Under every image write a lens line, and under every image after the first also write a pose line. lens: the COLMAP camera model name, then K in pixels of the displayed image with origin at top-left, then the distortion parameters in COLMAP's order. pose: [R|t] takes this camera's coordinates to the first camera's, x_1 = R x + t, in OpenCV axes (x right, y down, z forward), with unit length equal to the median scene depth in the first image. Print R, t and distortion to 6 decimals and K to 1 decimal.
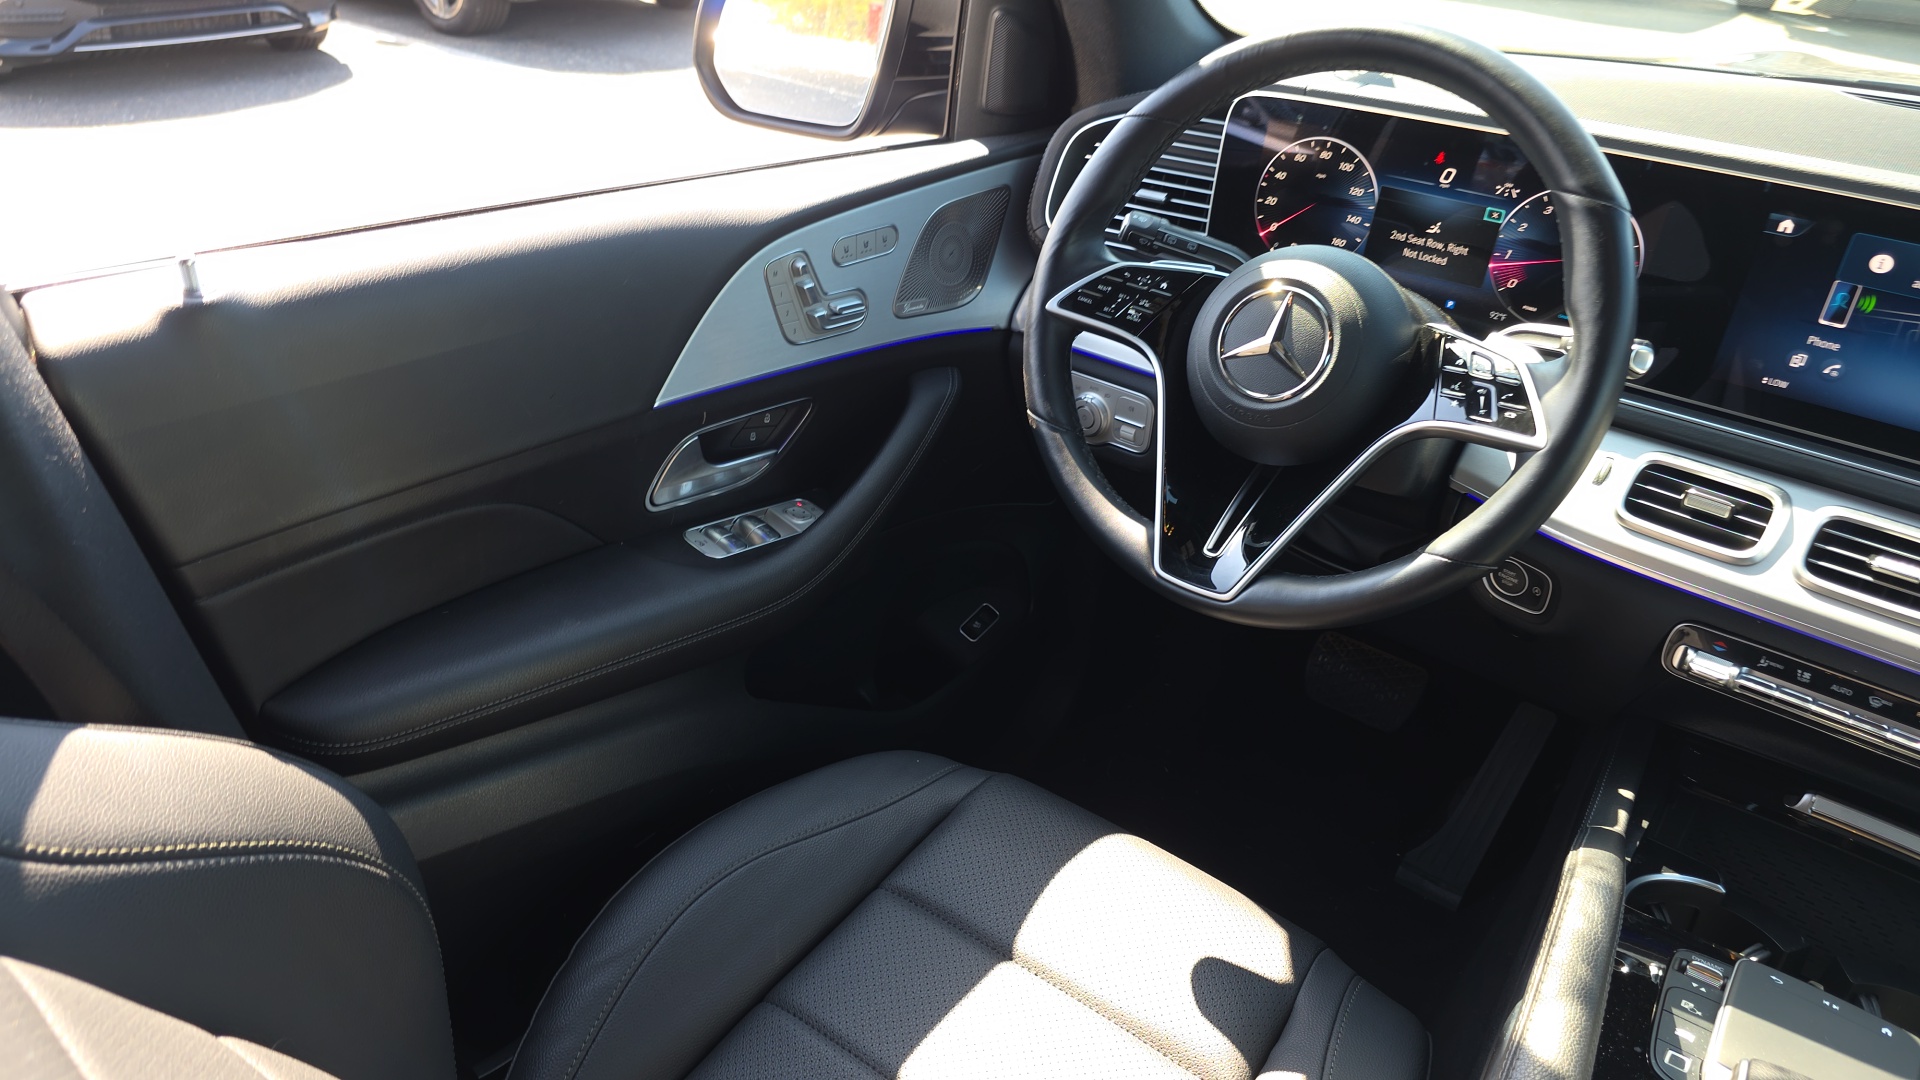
lens RADIAL K [[1307.4, 0, 920.1], [0, 1307.4, 537.7], [0, 0, 1]] dist [0.047296, -0.058329]
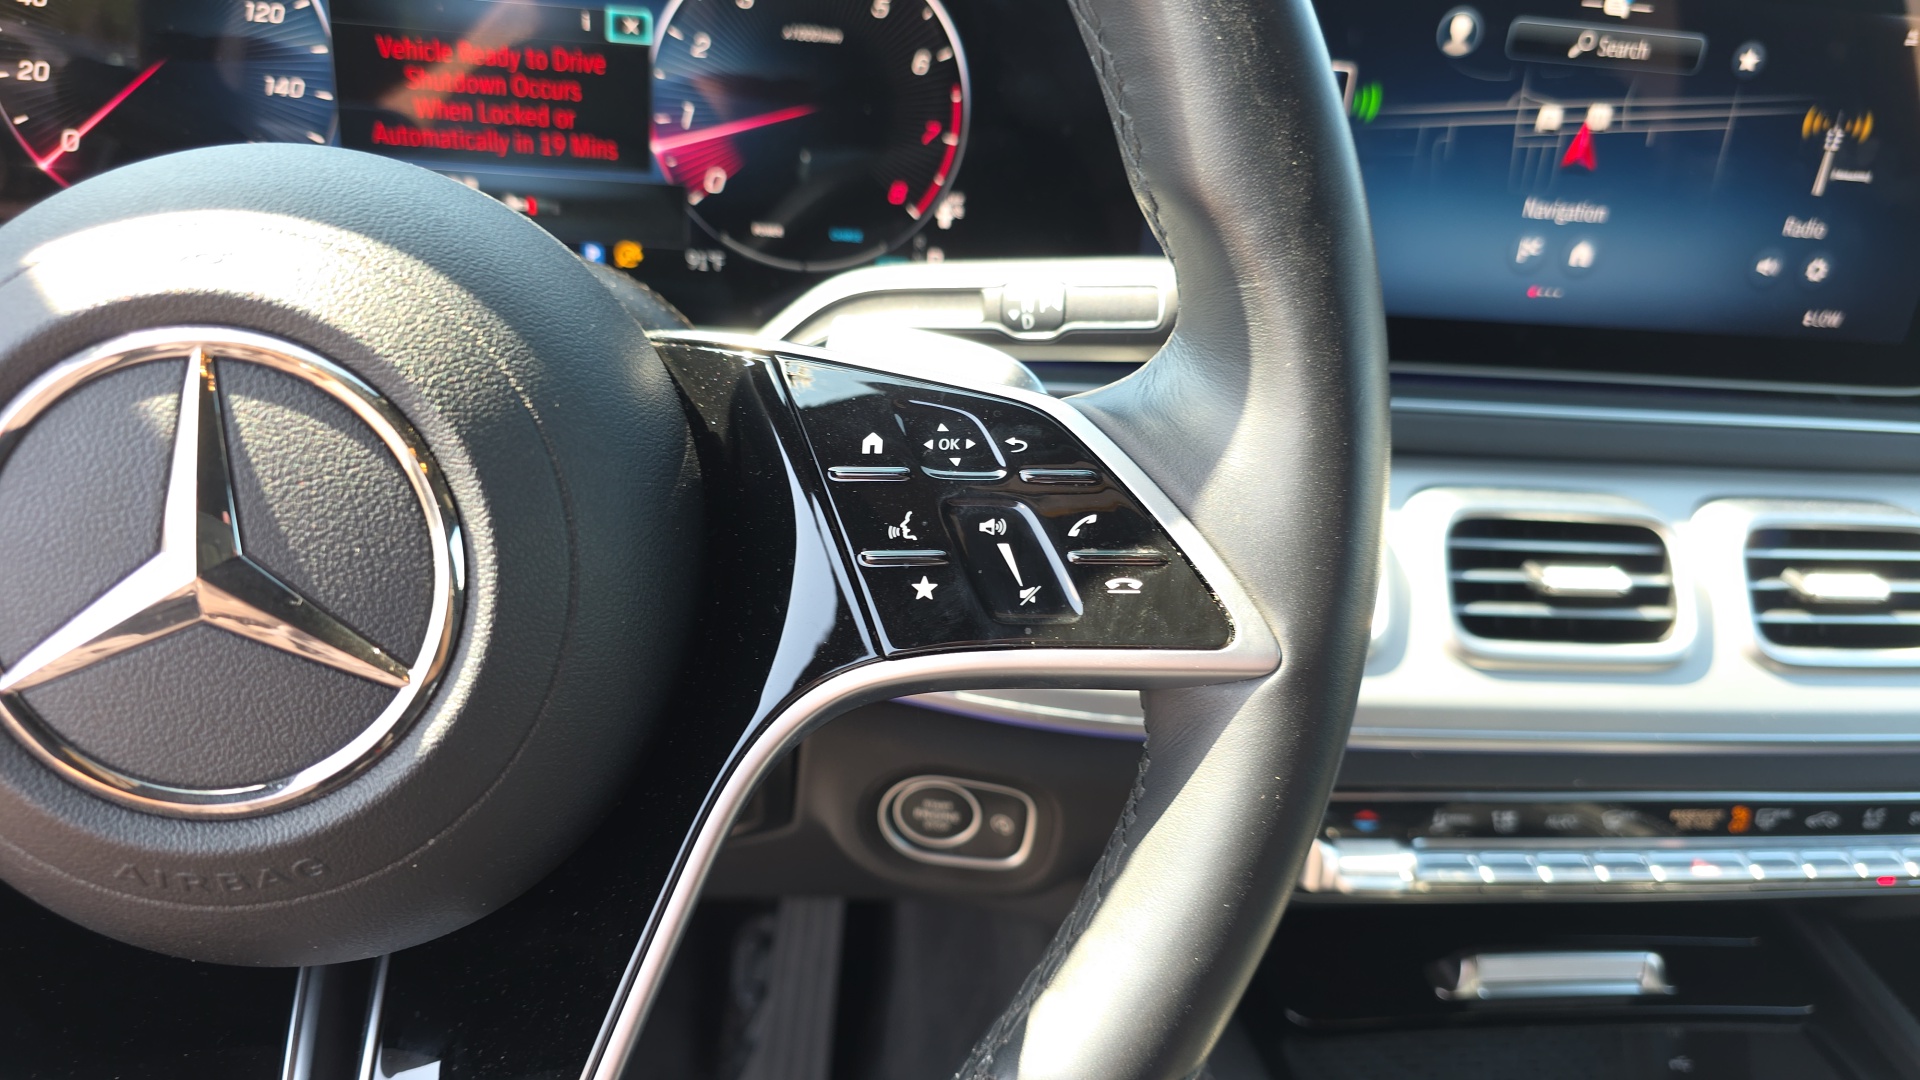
lens RADIAL K [[1344.9, 0, 940.2], [0, 1344.9, 552.7], [0, 0, 1]] dist [0.005841, -0.025659]
pose [[0.695058, -0.336094, 0.635559, 0.196796], [0.300853, 0.938852, 0.167461, -0.143510], [-0.652979, 0.074815, 0.753672, 0.691367]]
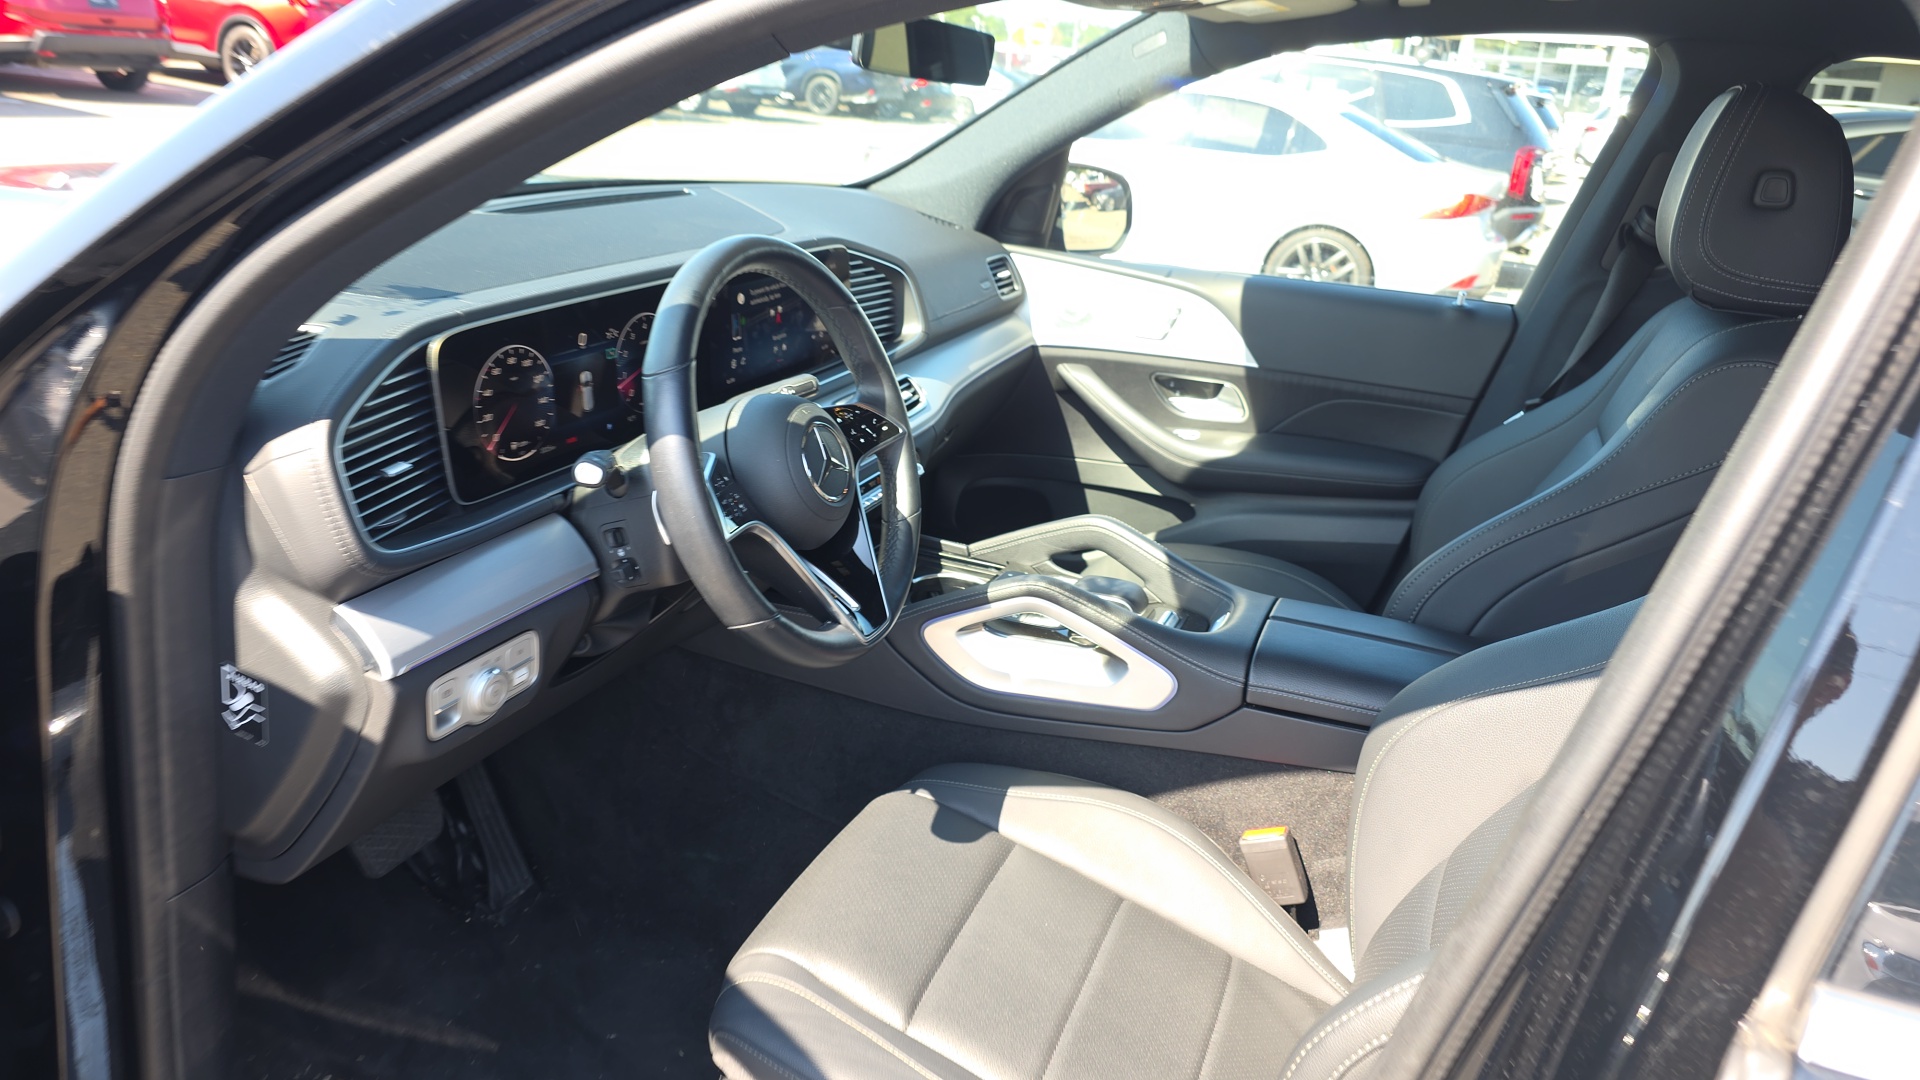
lens RADIAL K [[1307.4, 0, 959.9], [0, 1307.4, 482.3], [0, 0, 1]] dist [0.047296, -0.058329]
pose [[-0.291237, -0.386328, 0.875175, -0.943628], [0.362483, 0.802053, 0.474676, -0.699127], [-0.885317, 0.455479, -0.093550, 0.958661]]
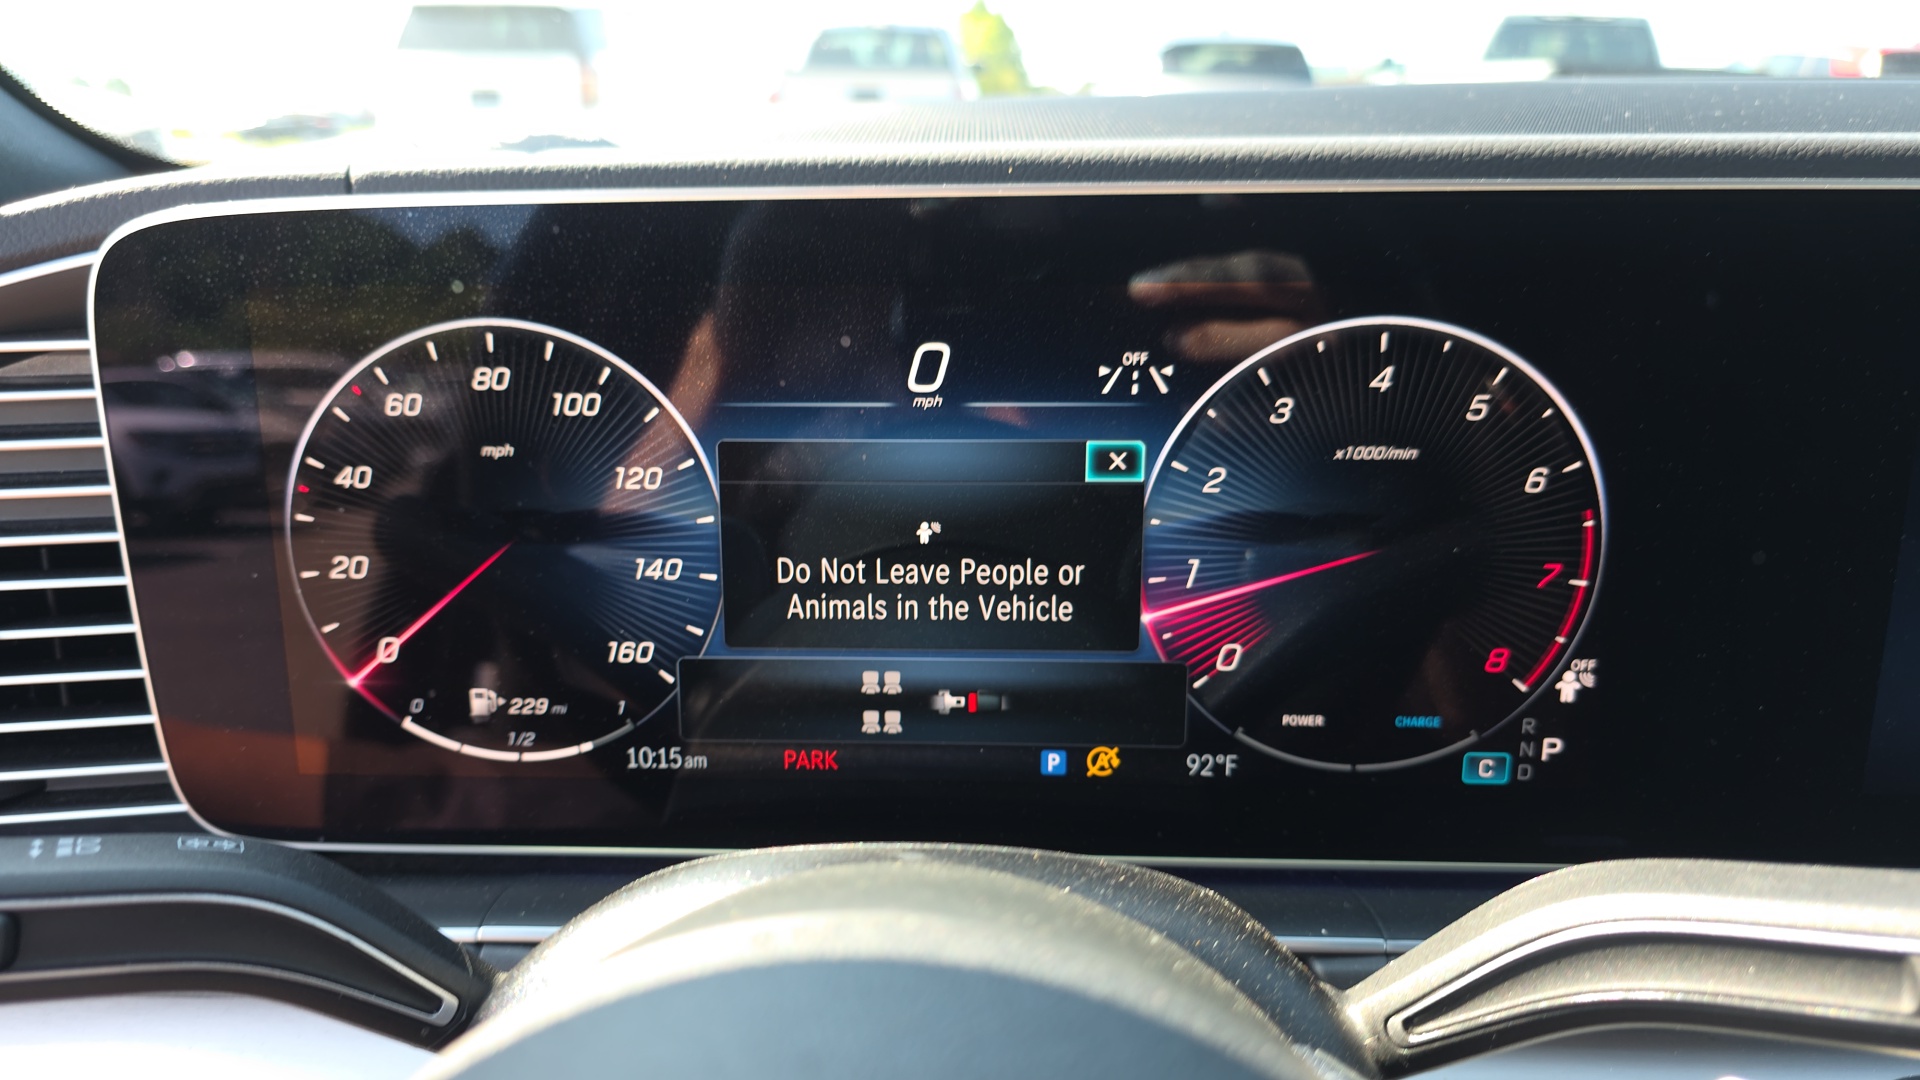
lens RADIAL K [[1307.4, 0, 919.7], [0, 1307.4, 554.0], [0, 0, 1]] dist [0.047296, -0.058329]
pose [[0.794601, -0.243402, 0.556206, 0.253545], [0.339210, 0.937778, -0.074216, -0.239423], [-0.503533, 0.247643, 0.827724, 0.858939]]
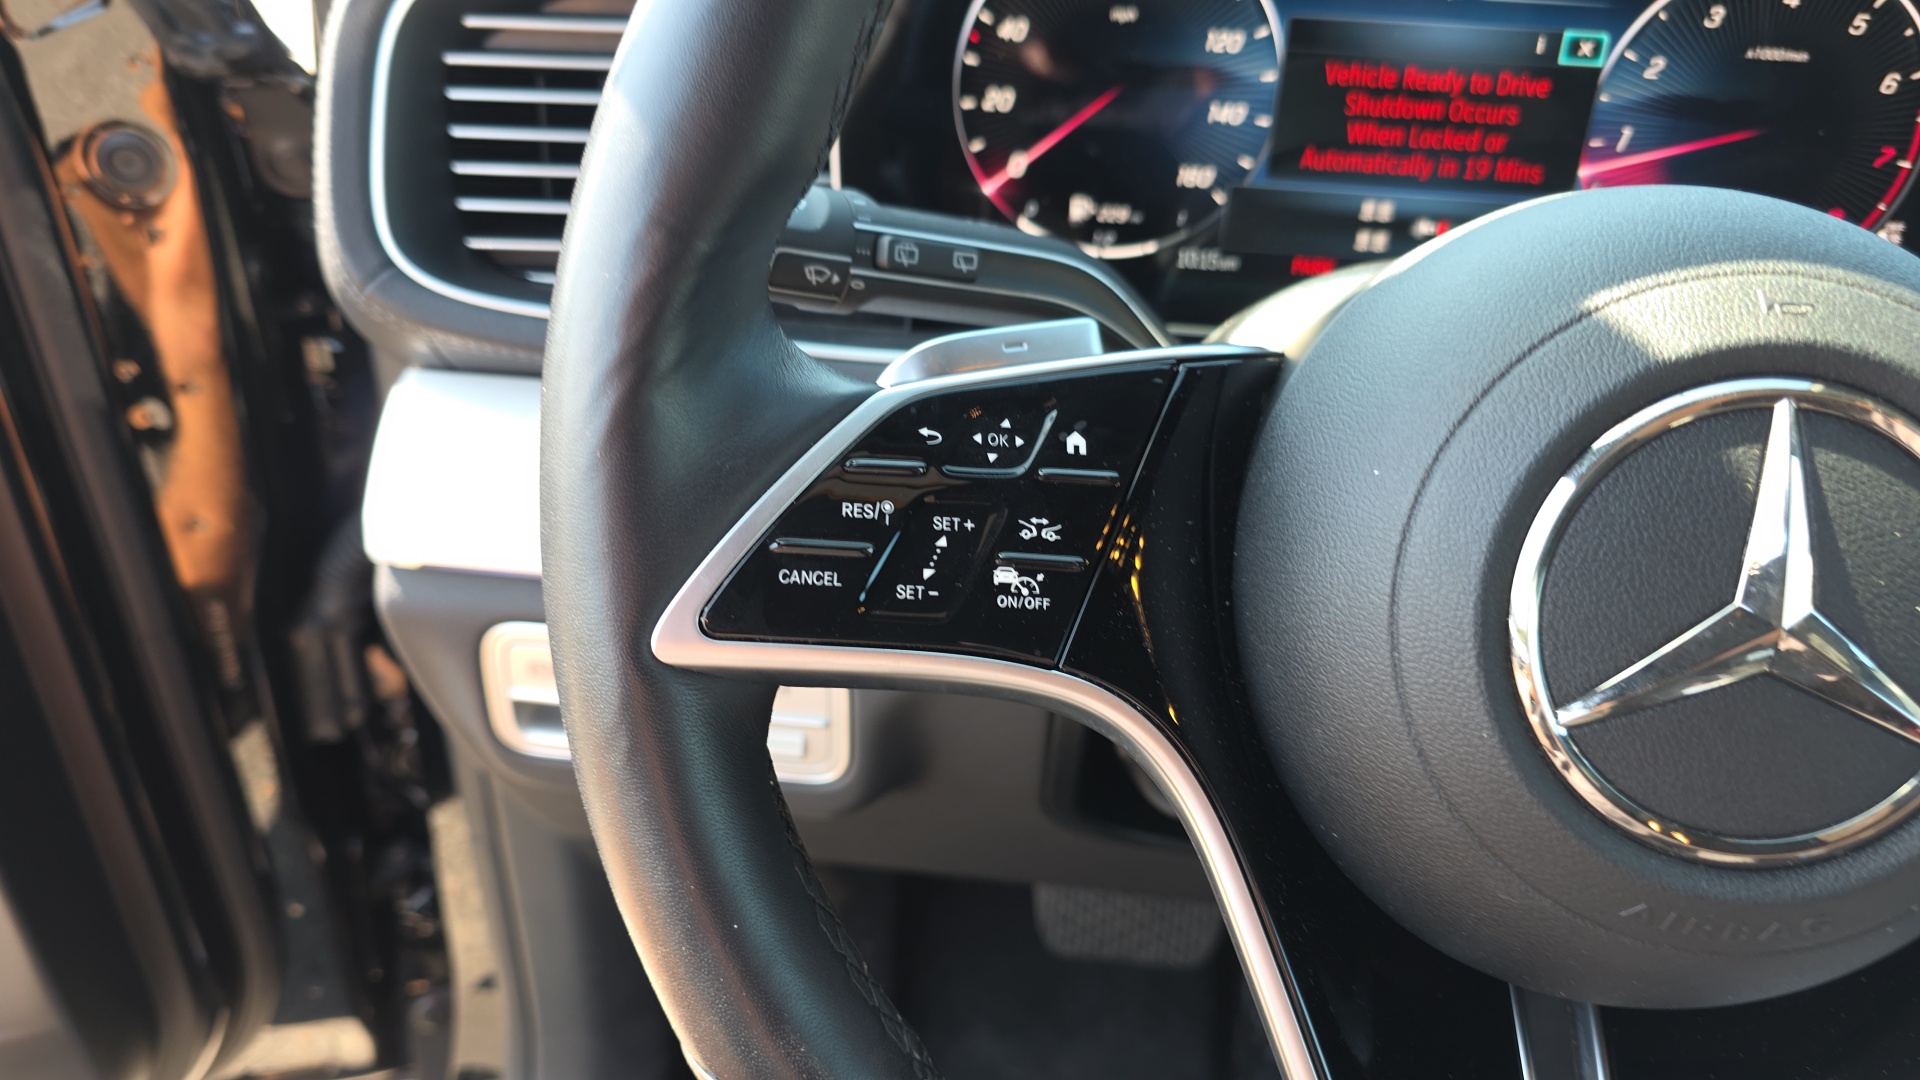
lens RADIAL K [[1307.4, 0, 951.7], [0, 1307.4, 547.8], [0, 0, 1]] dist [0.047296, -0.058329]
pose [[0.826636, -0.290458, 0.481982, 0.037567], [0.272894, 0.955956, 0.108057, -0.213791], [-0.492140, 0.042206, 0.869492, 0.822089]]
